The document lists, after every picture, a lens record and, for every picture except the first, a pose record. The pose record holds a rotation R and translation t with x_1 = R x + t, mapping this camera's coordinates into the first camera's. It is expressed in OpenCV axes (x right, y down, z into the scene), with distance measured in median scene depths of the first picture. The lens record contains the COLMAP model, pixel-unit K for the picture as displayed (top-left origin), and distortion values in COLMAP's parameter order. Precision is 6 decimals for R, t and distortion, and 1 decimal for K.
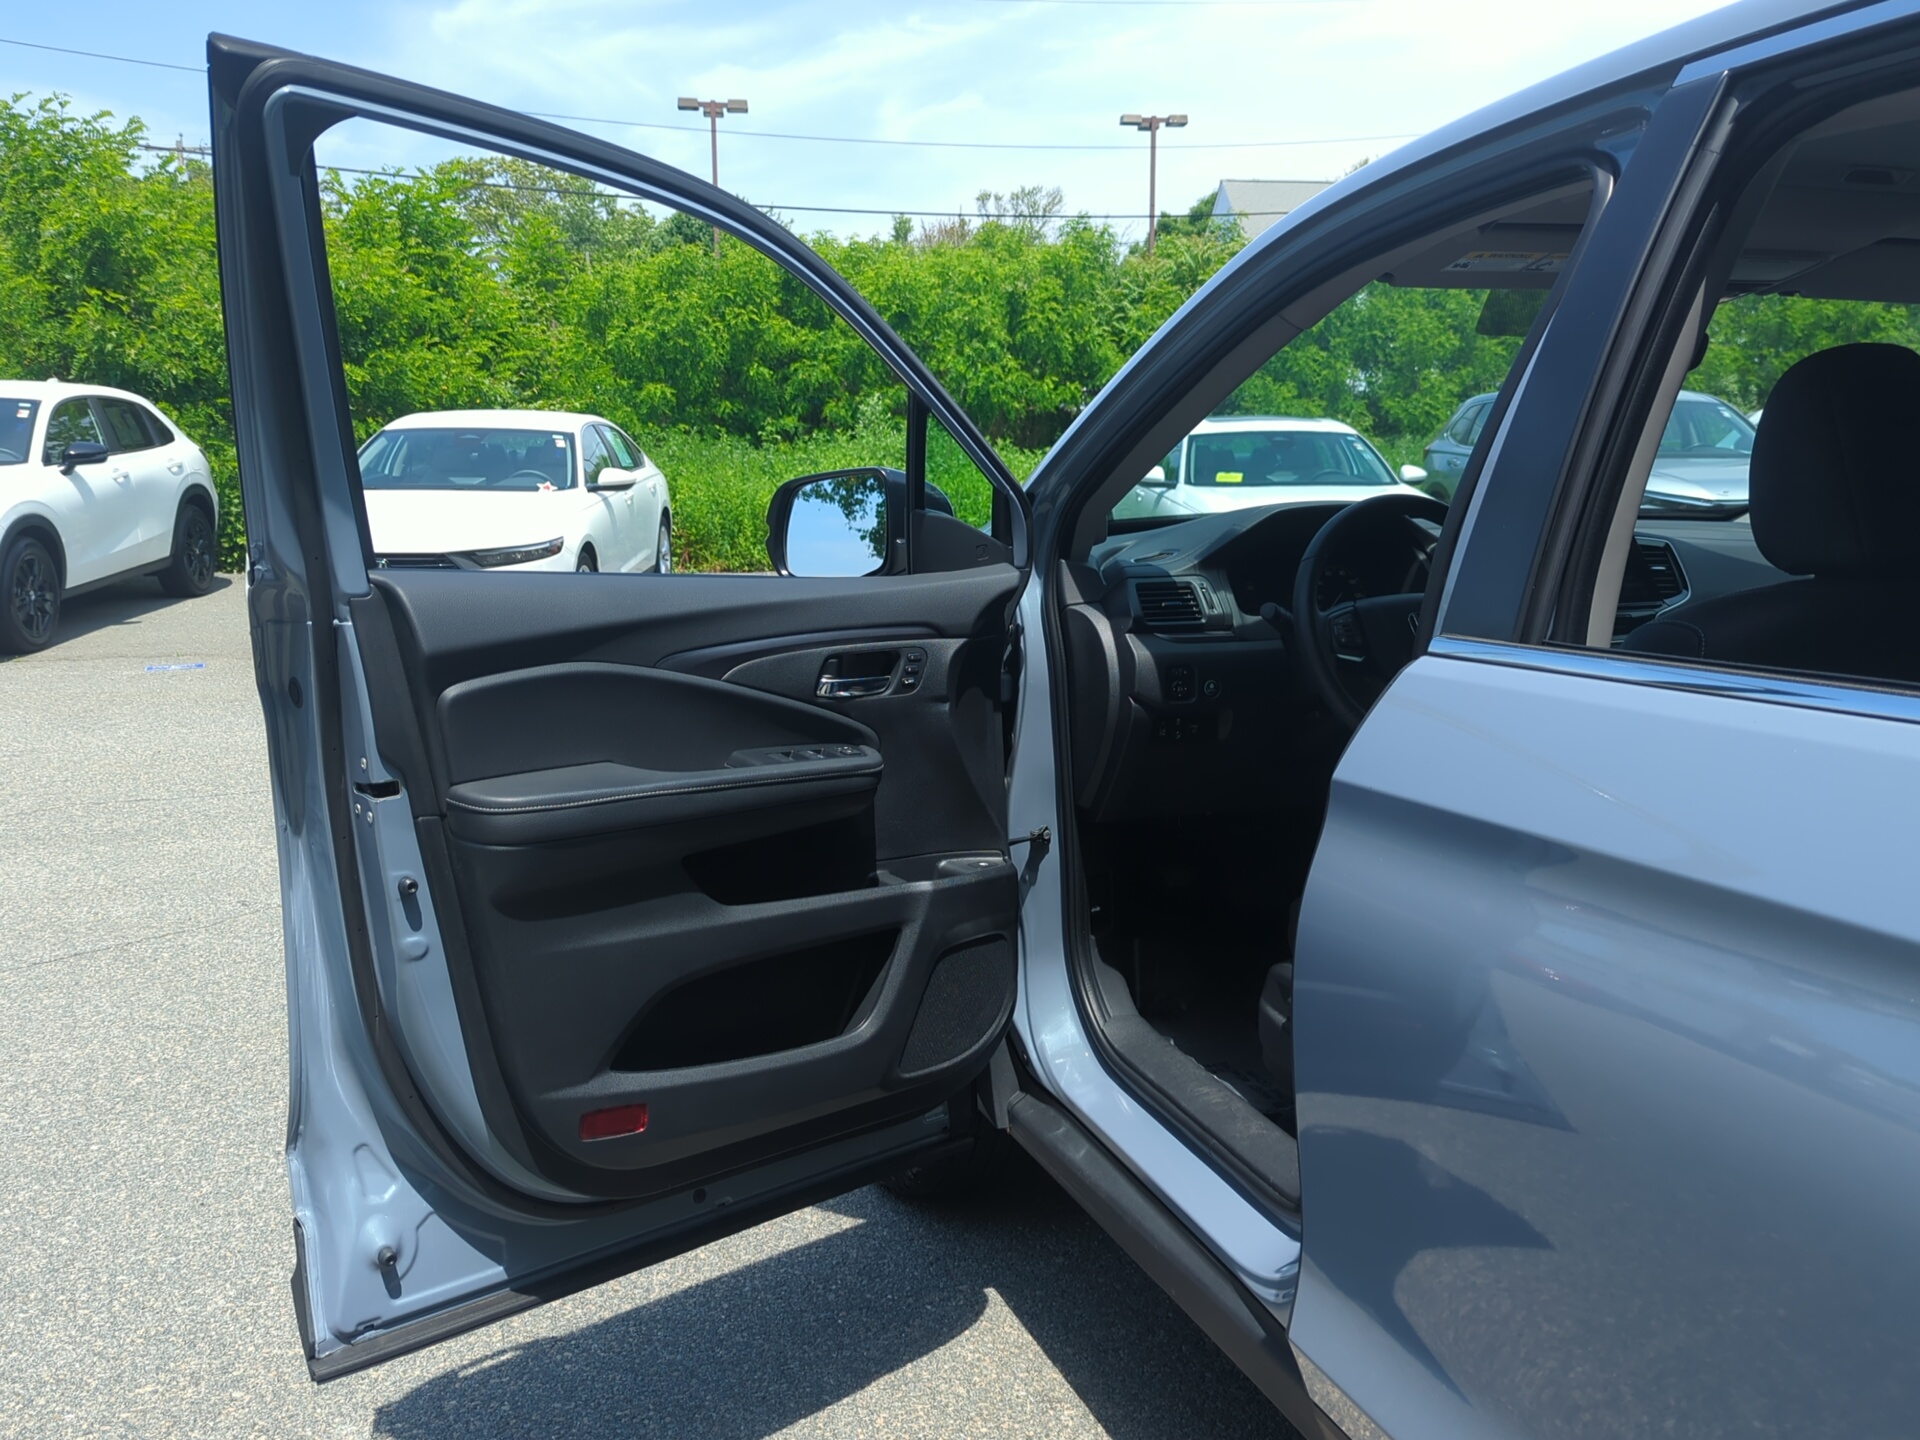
lens RADIAL K [[1555.8, 0, 971.5], [0, 1555.8, 704.1], [0, 0, 1]] dist [0.058941, -0.057019]
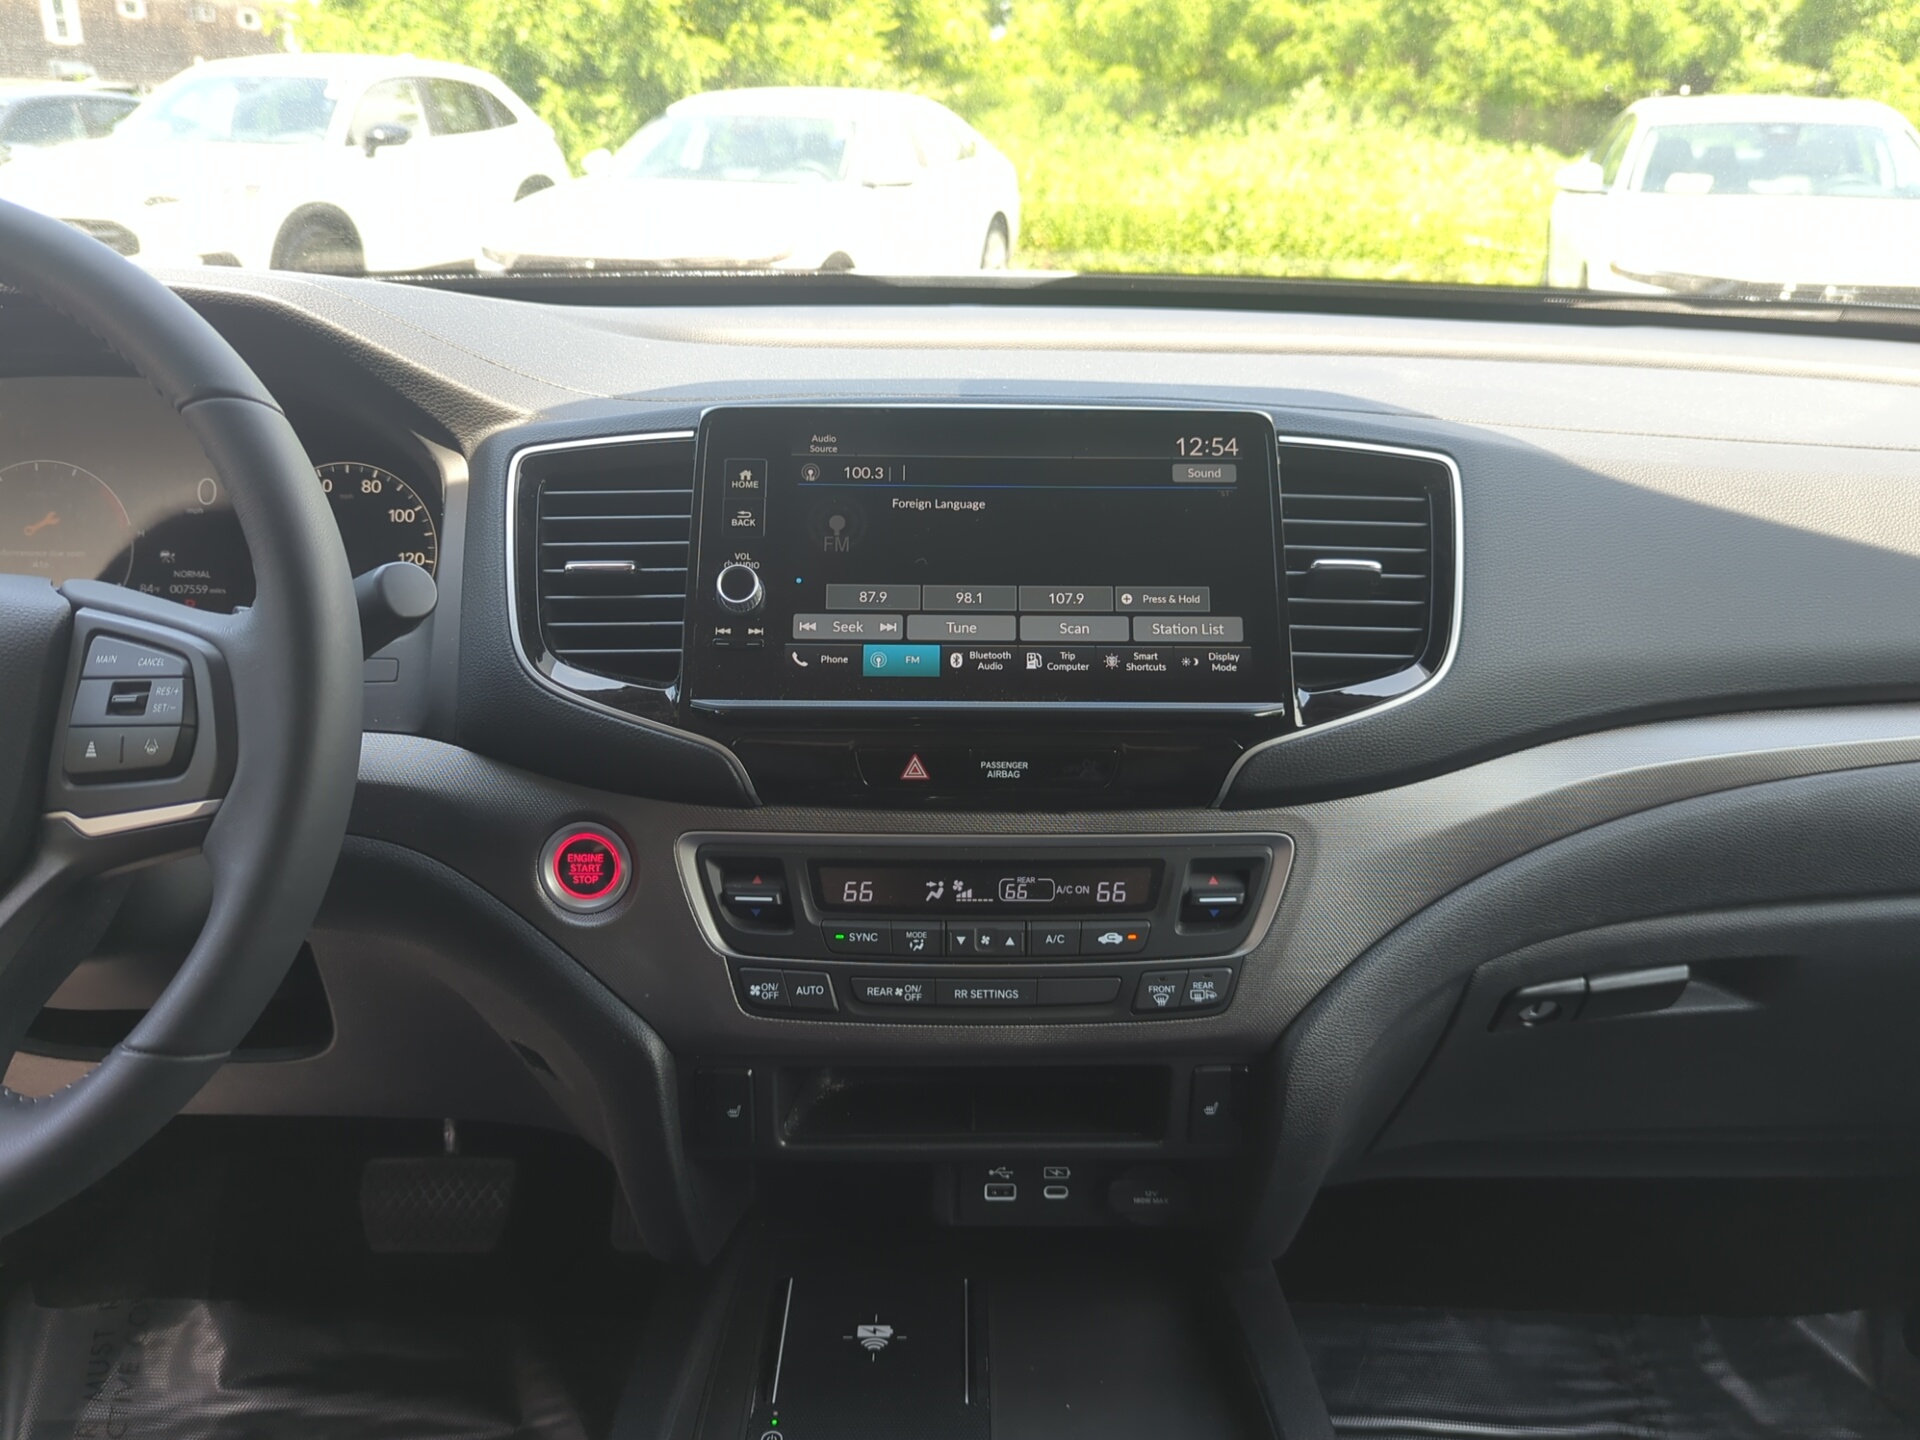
lens RADIAL K [[1555.8, 0, 979.6], [0, 1555.8, 683.7], [0, 0, 1]] dist [0.058941, -0.057019]
pose [[0.941966, 0.120397, -0.313376, 0.075725], [-0.066284, 0.981803, 0.177961, -0.016390], [0.329099, -0.146861, 0.932805, 0.110697]]
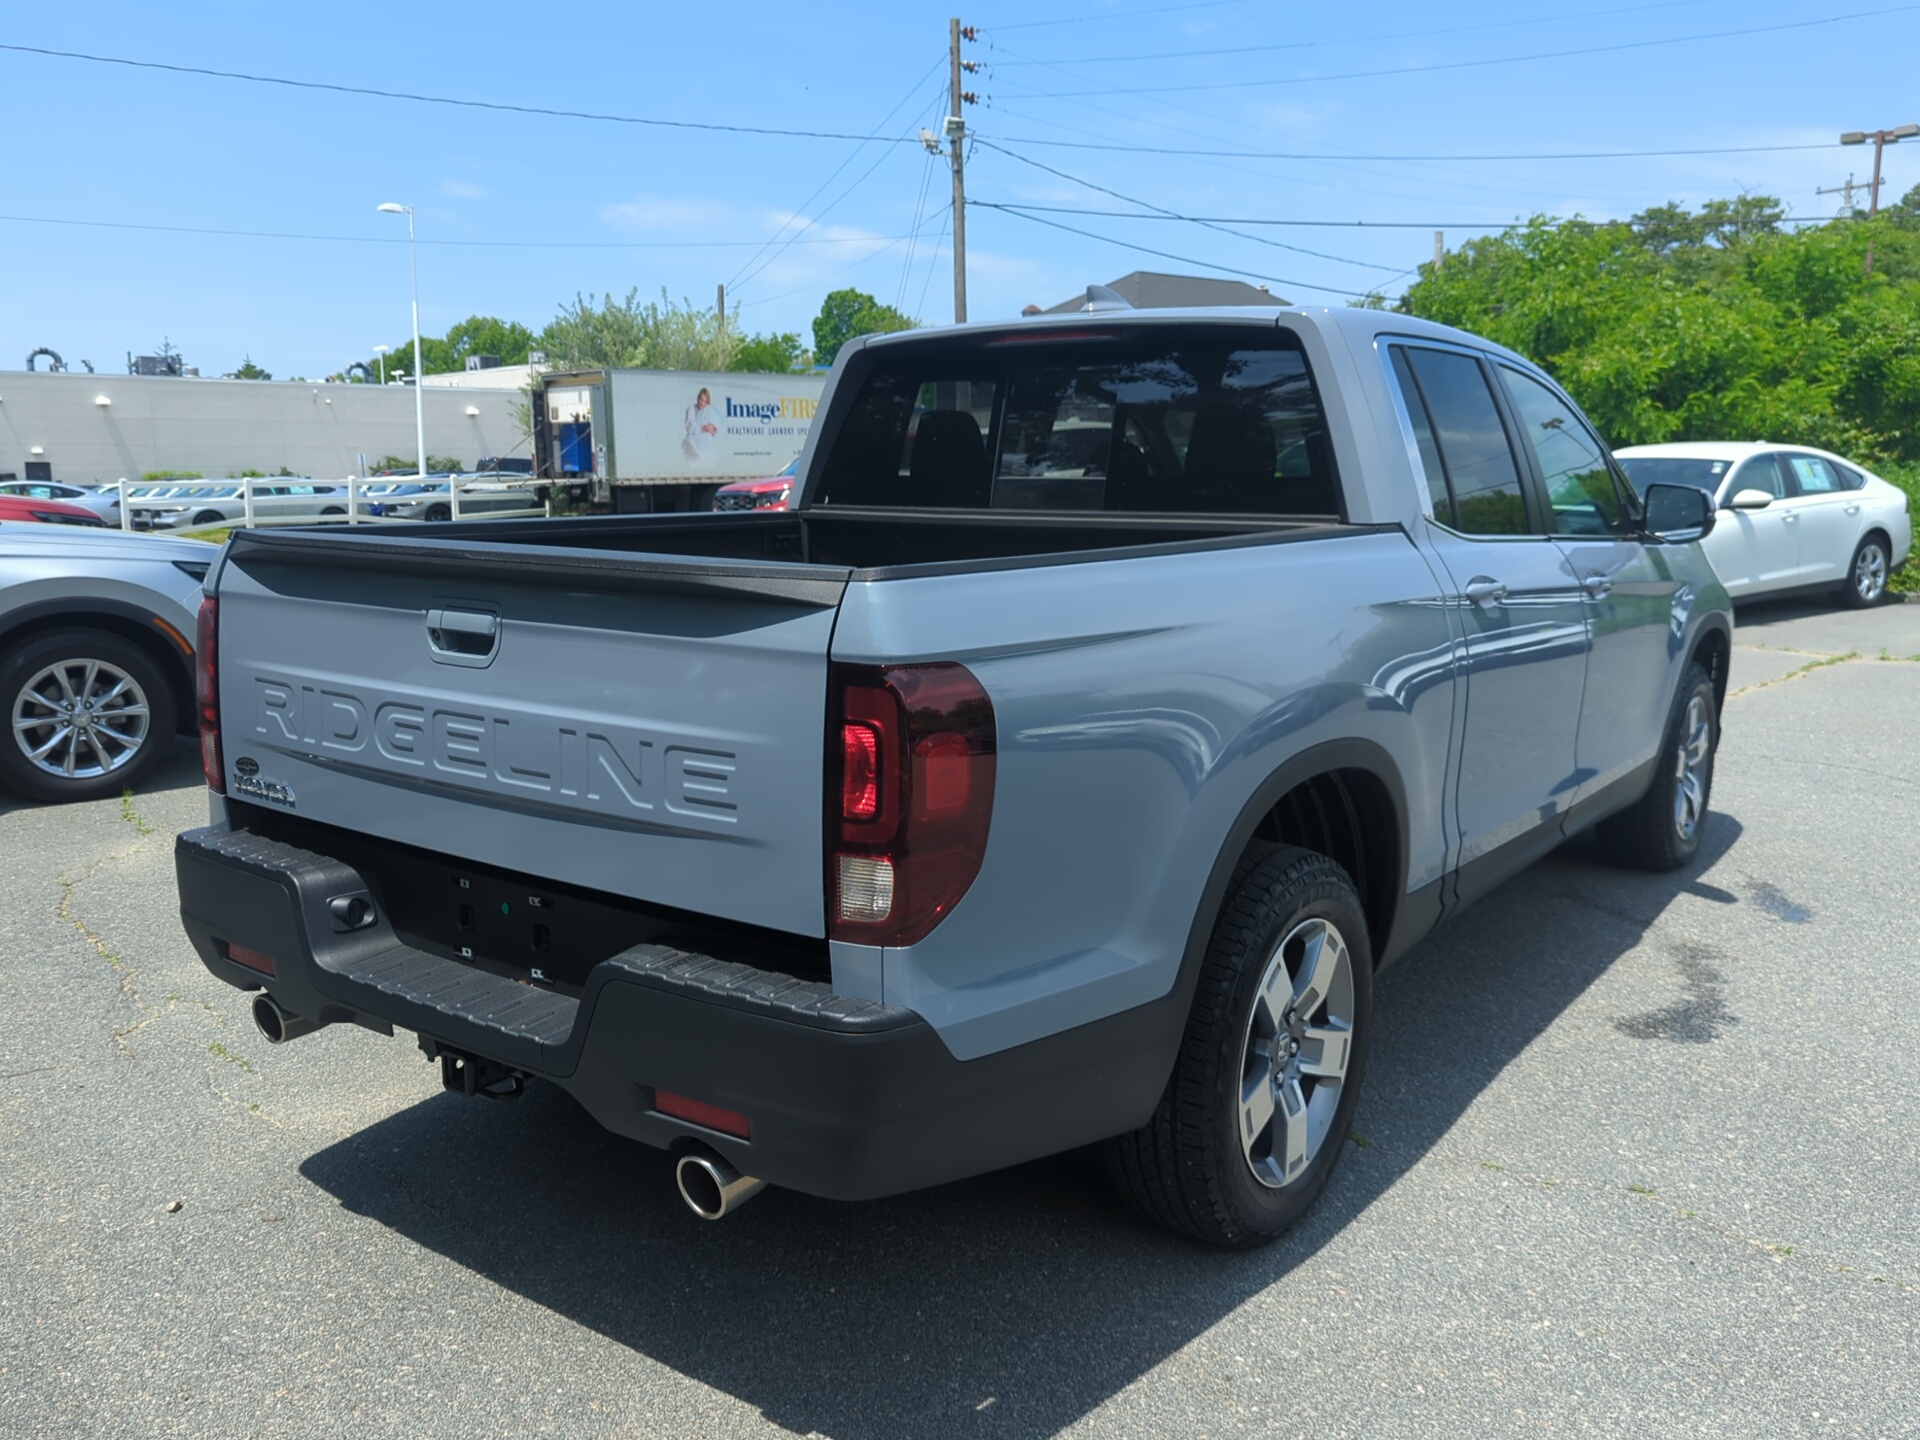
lens RADIAL K [[1555.8, 0, 974.2], [0, 1555.8, 716.4], [0, 0, 1]] dist [0.058941, -0.057019]
pose [[0.547170, 0.133812, -0.826256, 0.299702], [-0.141400, 0.987728, 0.066323, 0.015462], [0.824991, 0.080543, 0.559377, -0.095935]]
